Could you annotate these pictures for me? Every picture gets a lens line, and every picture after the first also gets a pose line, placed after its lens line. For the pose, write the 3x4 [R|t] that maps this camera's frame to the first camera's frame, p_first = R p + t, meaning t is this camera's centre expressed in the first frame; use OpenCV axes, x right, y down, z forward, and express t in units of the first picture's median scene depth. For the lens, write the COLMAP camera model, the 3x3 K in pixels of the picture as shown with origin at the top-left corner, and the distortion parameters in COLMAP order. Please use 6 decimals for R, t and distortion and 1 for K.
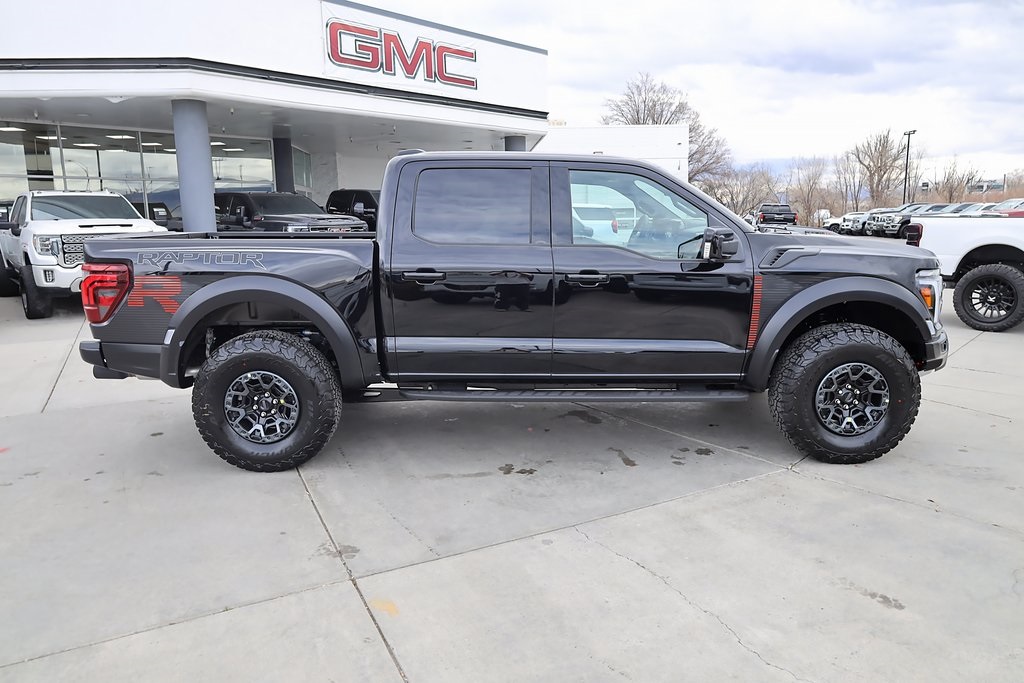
lens RADIAL K [[702.4, 0, 515.2], [0, 702.4, 337.9], [0, 0, 1]] dist [-0.005784, -0.000146]
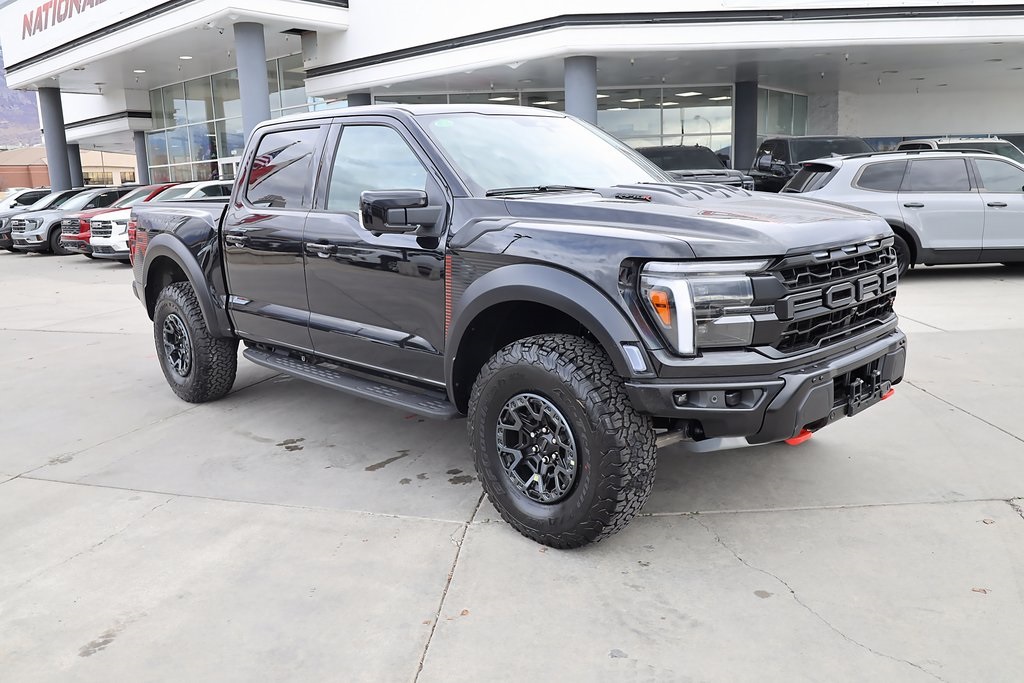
lens RADIAL K [[806.2, 0, 514.5], [0, 806.2, 341.6], [0, 0, 1]] dist [-0.008749, -0.010648]
pose [[0.697140, 0.126579, -0.705673, 0.956839], [-0.099172, 0.991854, 0.079940, -0.069002], [0.710043, 0.014254, 0.704014, 0.429366]]
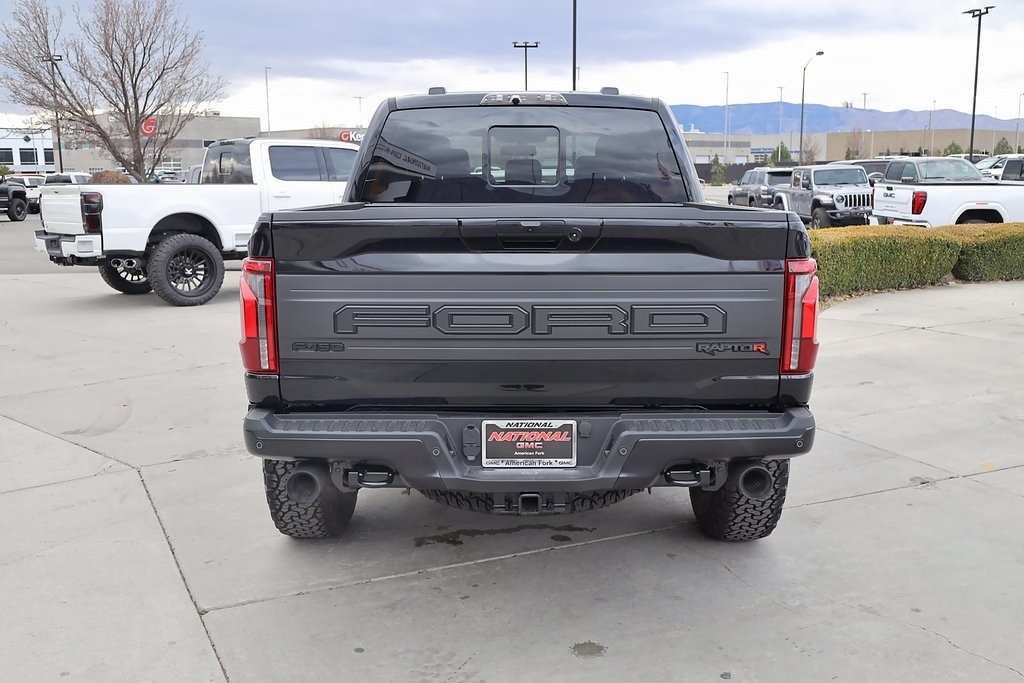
lens RADIAL K [[961.4, 0, 501.3], [0, 961.4, 351.9], [0, 0, 1]] dist [0.001771, -0.005872]
pose [[0.024058, -0.170565, 0.985053, -1.269802], [0.177005, 0.970497, 0.163722, -0.186755], [-0.983916, 0.170420, 0.053540, 1.147987]]
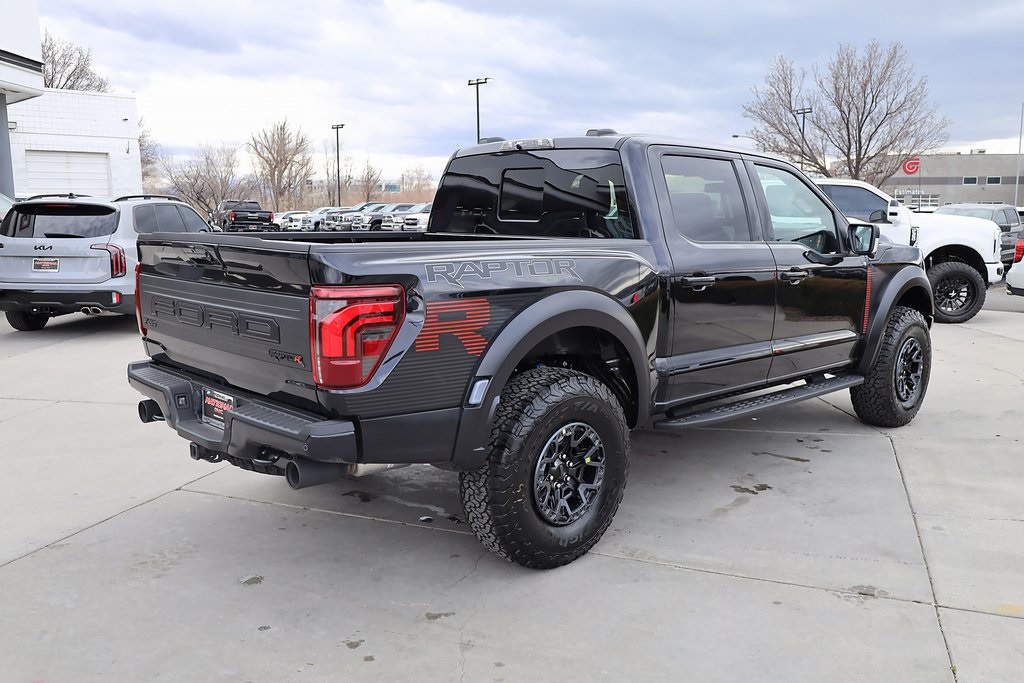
lens RADIAL K [[854.7, 0, 512.0], [0, 854.7, 341.5], [0, 0, 1]] dist [-0.010780, -0.015752]
pose [[0.731280, -0.092359, 0.675796, -0.944729], [0.109093, 0.993872, 0.017779, -0.055499], [-0.673297, 0.060724, 0.736874, 0.372349]]
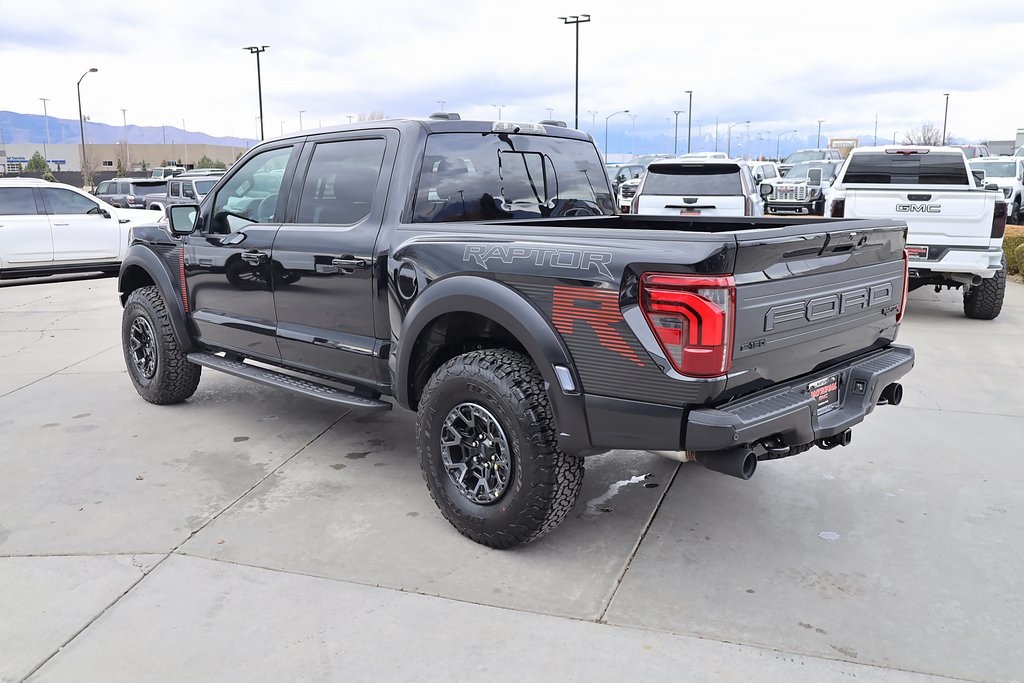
lens RADIAL K [[853.2, 0, 512.0], [0, 853.2, 341.5], [0, 0, 1]] dist [-0.001374, -0.001623]
pose [[-0.693994, -0.120464, 0.709832, -0.973611], [0.136105, 0.946177, 0.293641, -0.341363], [-0.706999, 0.300396, -0.640245, 1.907290]]
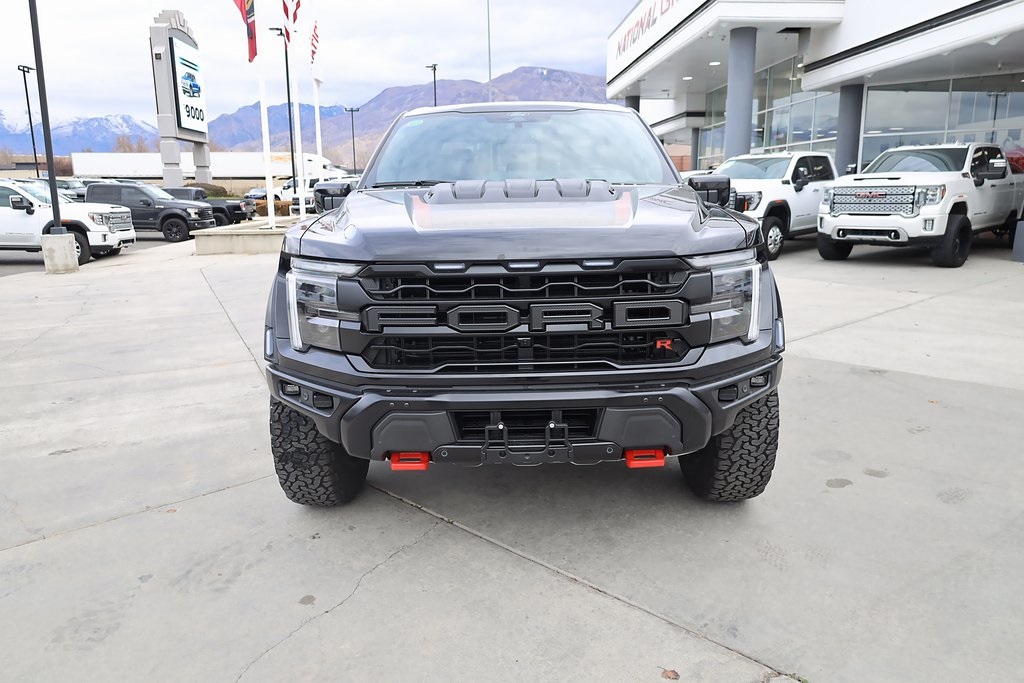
lens RADIAL K [[694.2, 0, 513.1], [0, 694.2, 340.4], [0, 0, 1]] dist [-0.007868, 0.001530]
pose [[-0.004292, 0.228812, -0.973461, 1.156941], [-0.159406, 0.960866, 0.226554, -0.186979], [0.987204, 0.156148, 0.032350, 1.148888]]
